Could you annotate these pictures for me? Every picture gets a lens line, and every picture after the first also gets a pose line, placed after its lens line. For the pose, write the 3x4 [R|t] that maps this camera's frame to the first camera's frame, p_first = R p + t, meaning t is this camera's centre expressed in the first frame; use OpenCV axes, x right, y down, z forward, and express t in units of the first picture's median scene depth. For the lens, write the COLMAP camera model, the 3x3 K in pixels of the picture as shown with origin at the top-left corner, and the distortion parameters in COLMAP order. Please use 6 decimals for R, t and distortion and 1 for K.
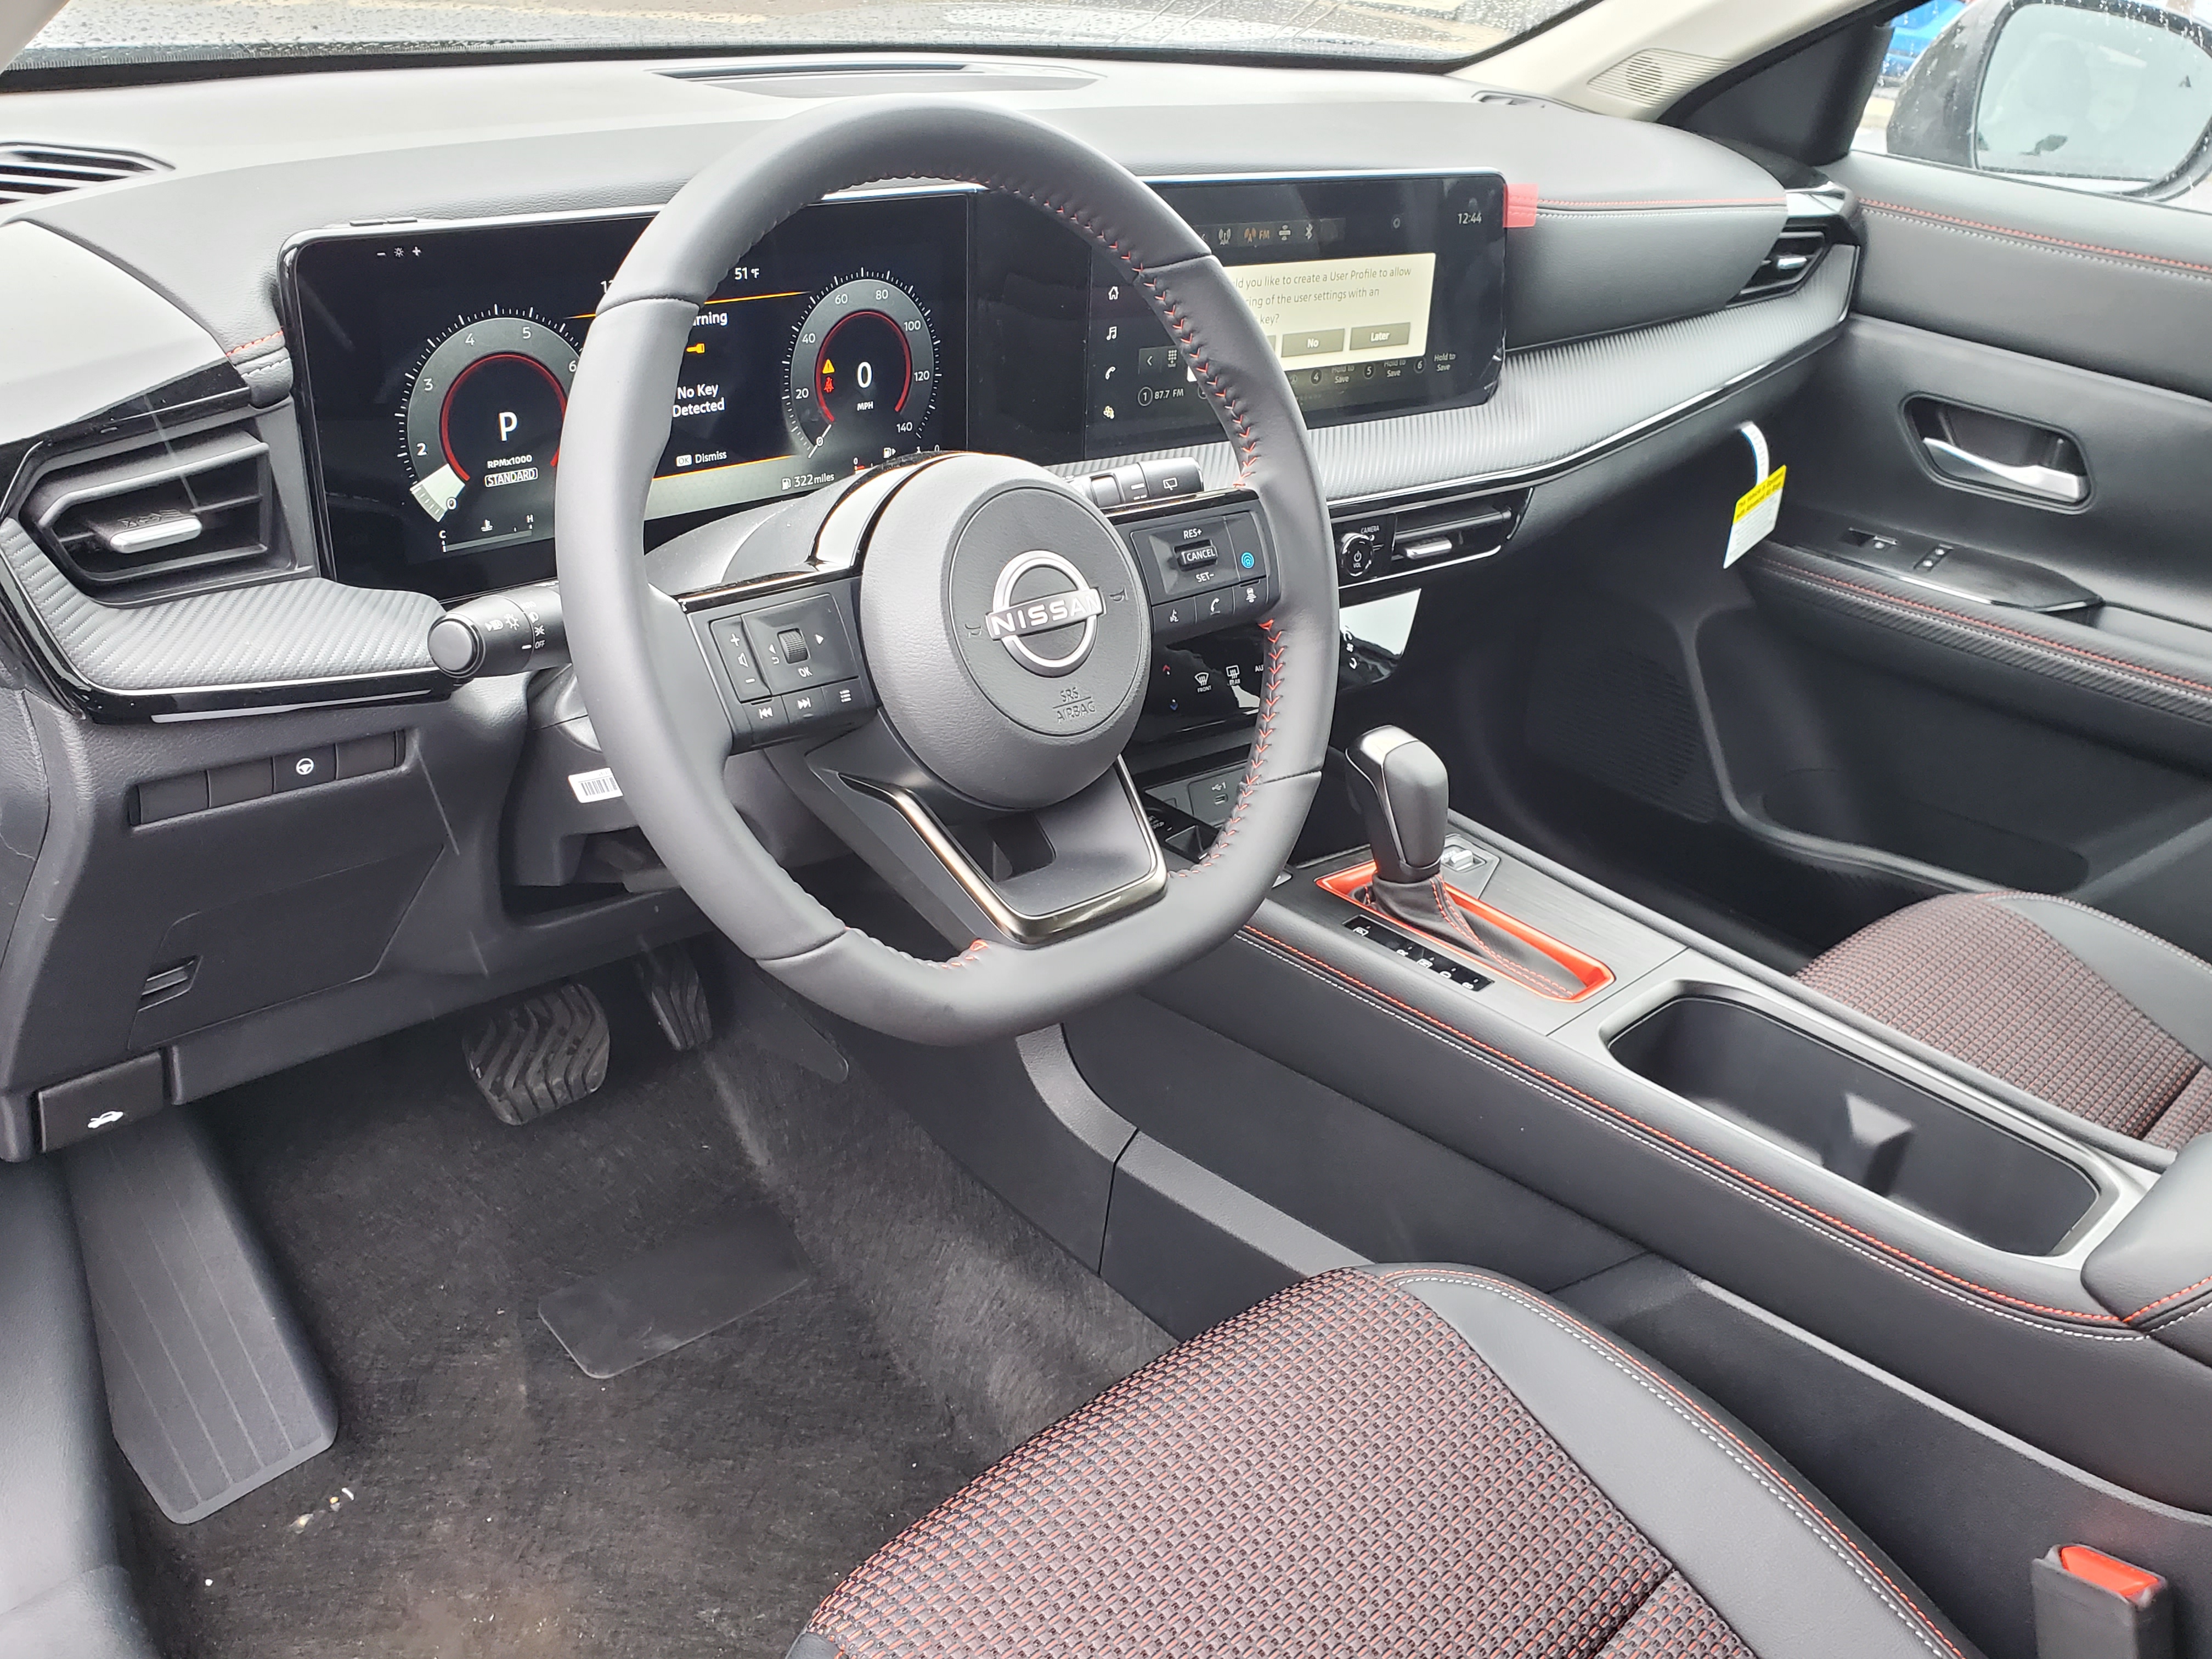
lens RADIAL K [[1936.7, 0, 1097.0], [0, 1936.7, 850.3], [0, 0, 1]] dist [0.164997, -0.584030]
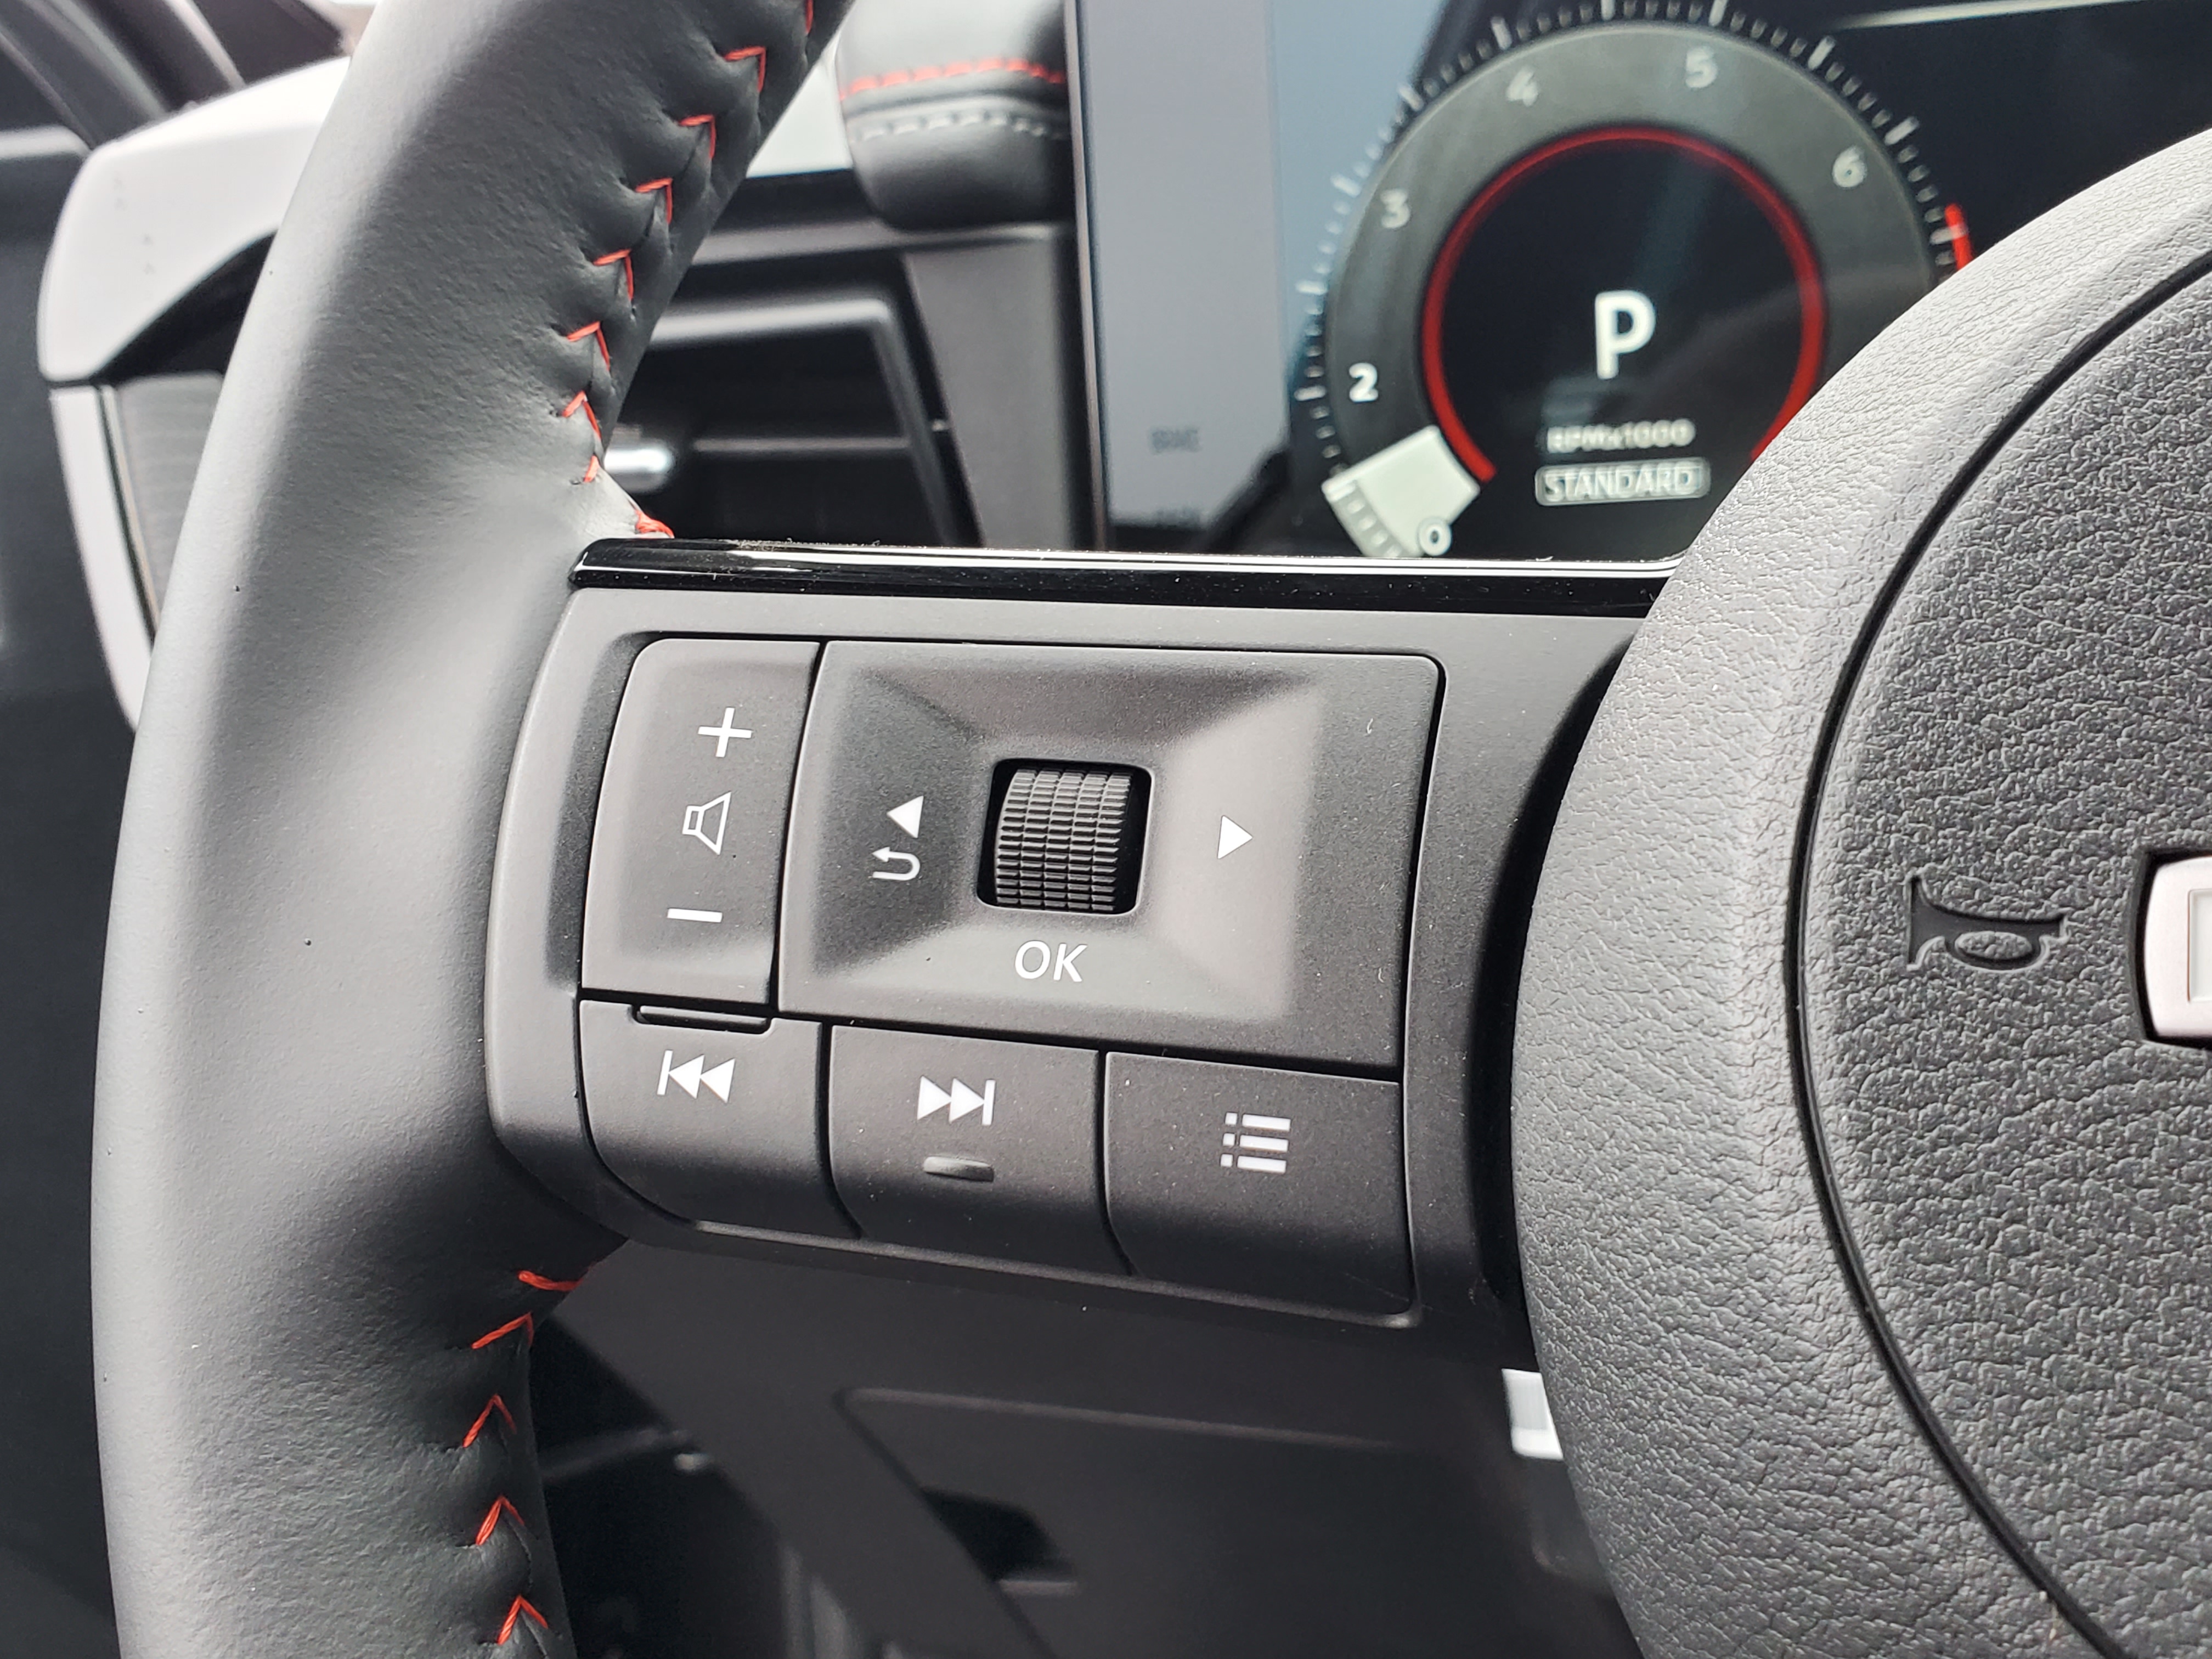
lens RADIAL K [[2414.0, 0, 1100.9], [0, 2414.0, 826.2], [0, 0, 1]] dist [0.023362, -0.349371]
pose [[0.382541, 0.079246, -0.920534, 0.061031], [-0.320046, 0.945998, -0.051562, -0.071269], [0.866737, 0.314338, 0.387245, 0.687028]]
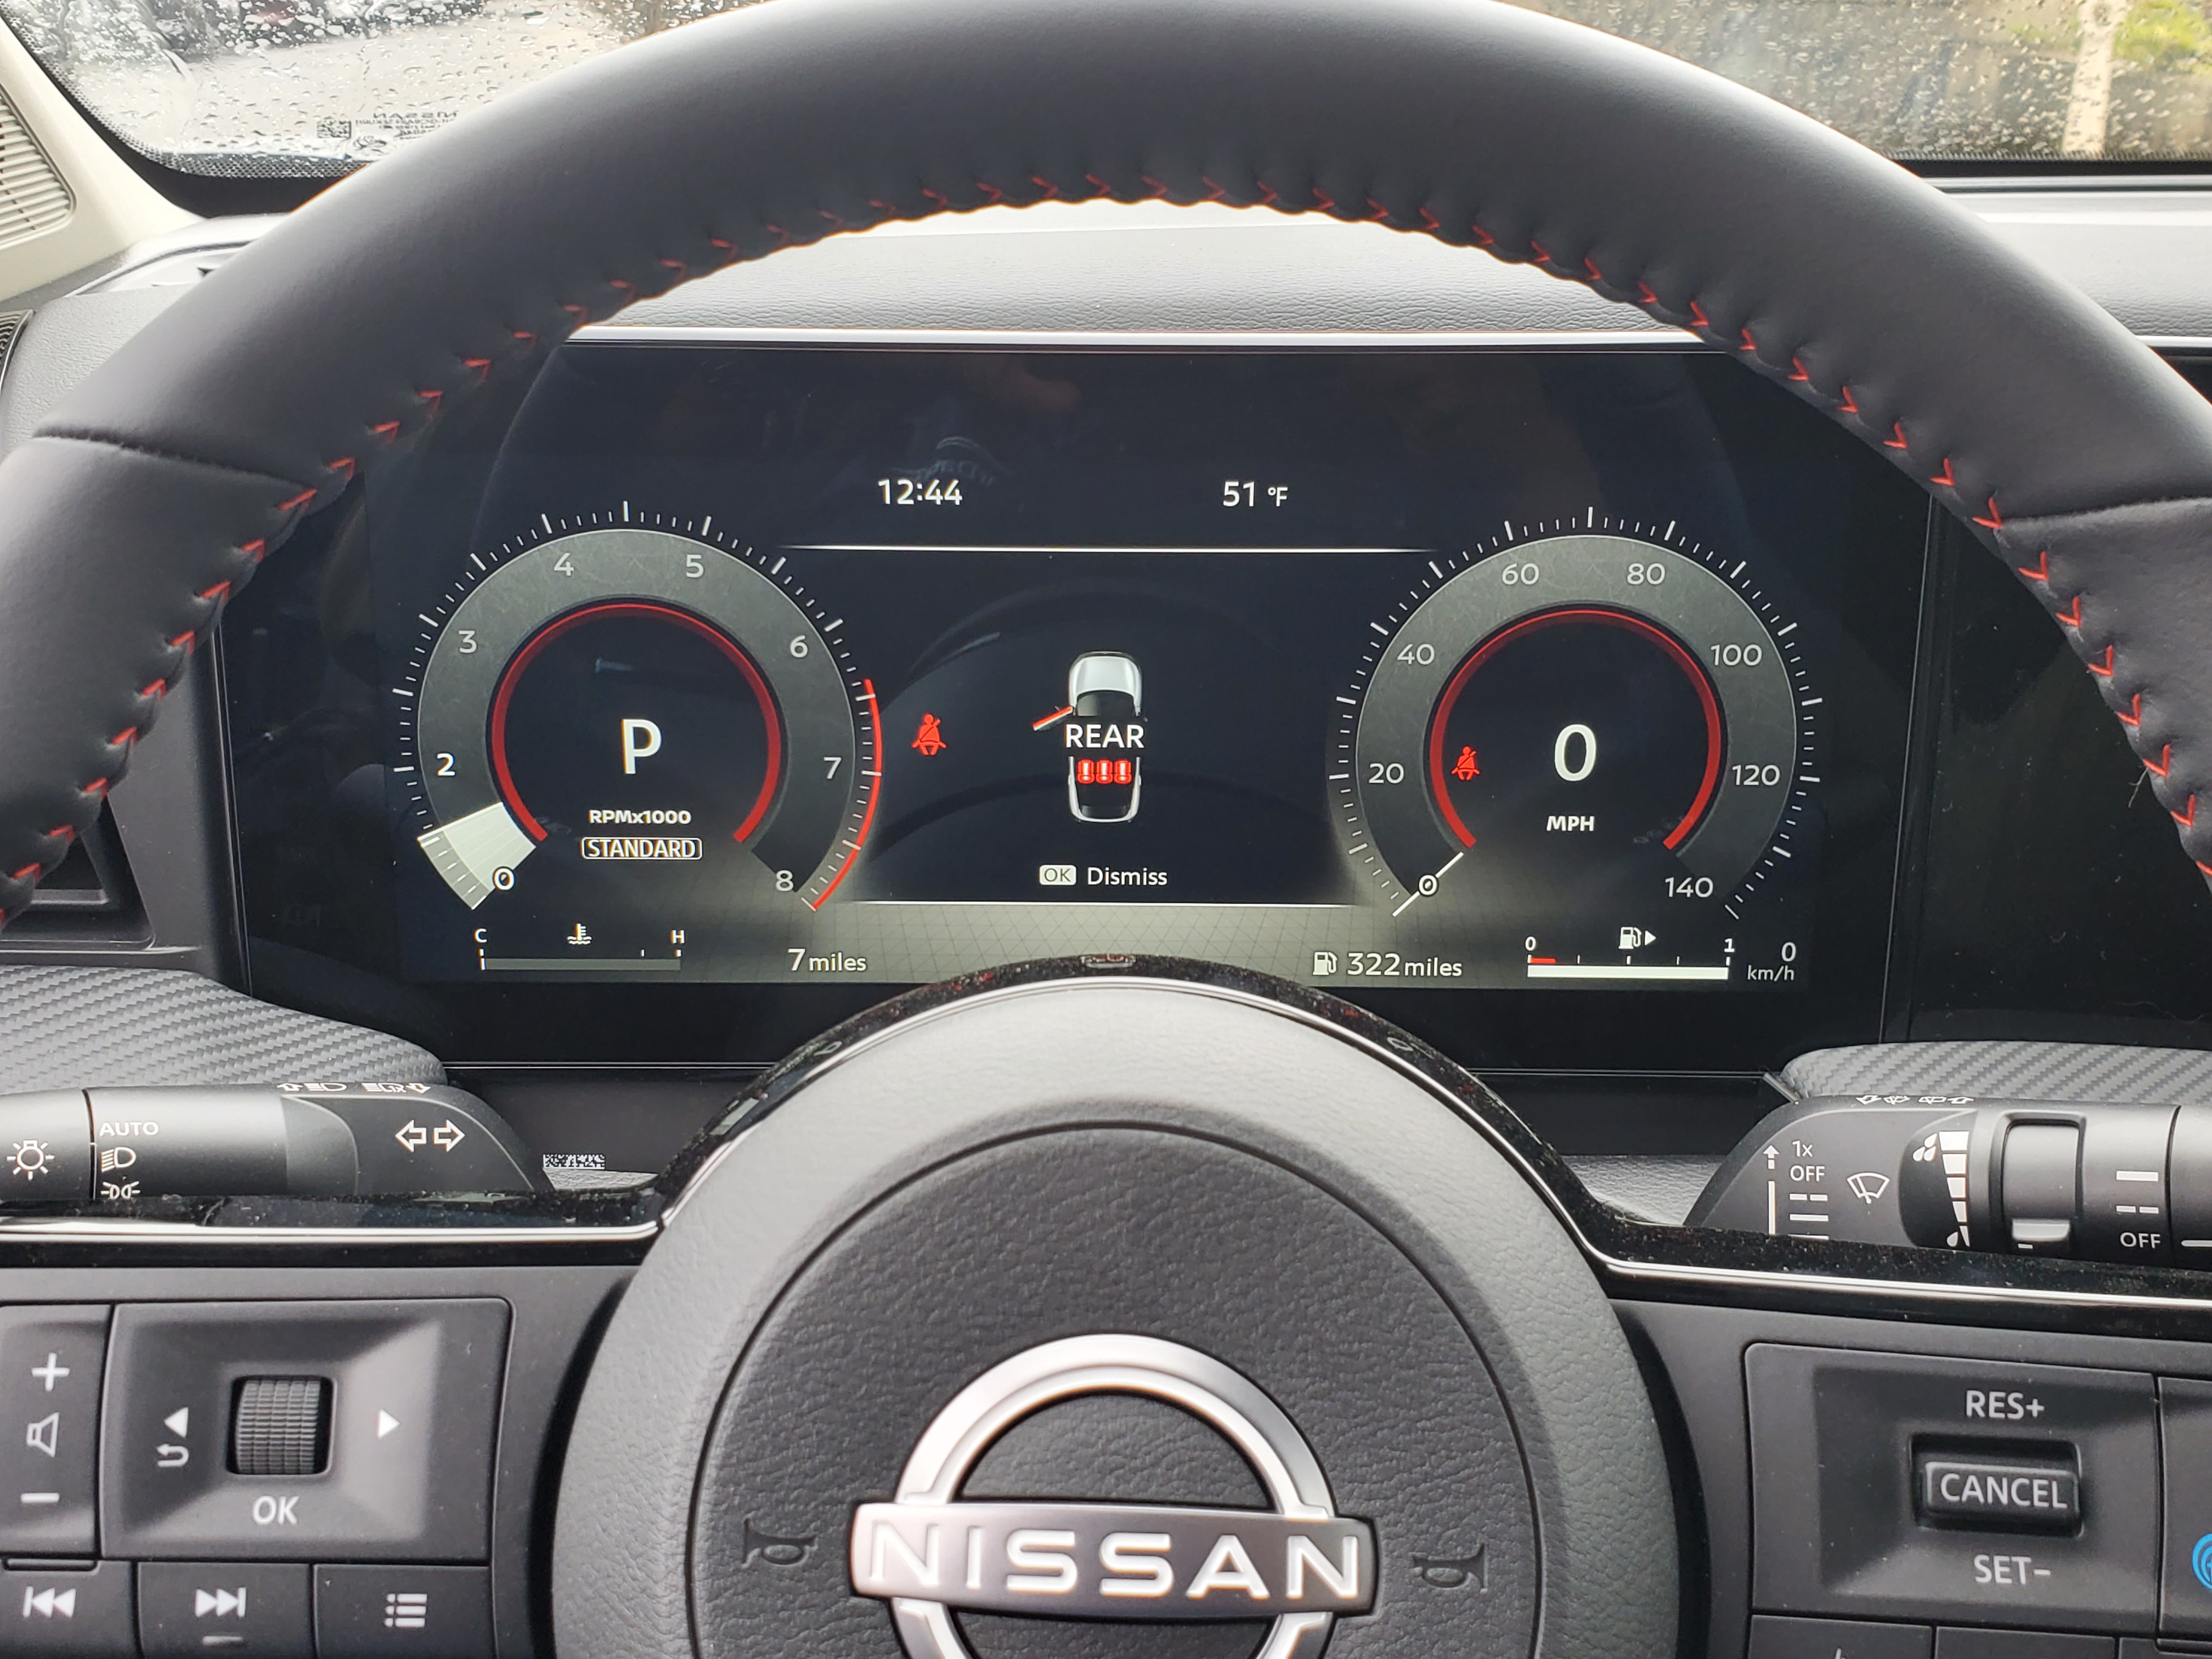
lens RADIAL K [[2354.1, 0, 1085.6], [0, 2354.1, 827.9], [0, 0, 1]] dist [0.154436, -0.337878]
pose [[0.693988, 0.153806, -0.703366, 0.171513], [-0.282502, 0.956744, -0.069522, -0.165381], [0.662249, 0.246950, 0.707419, 0.583197]]
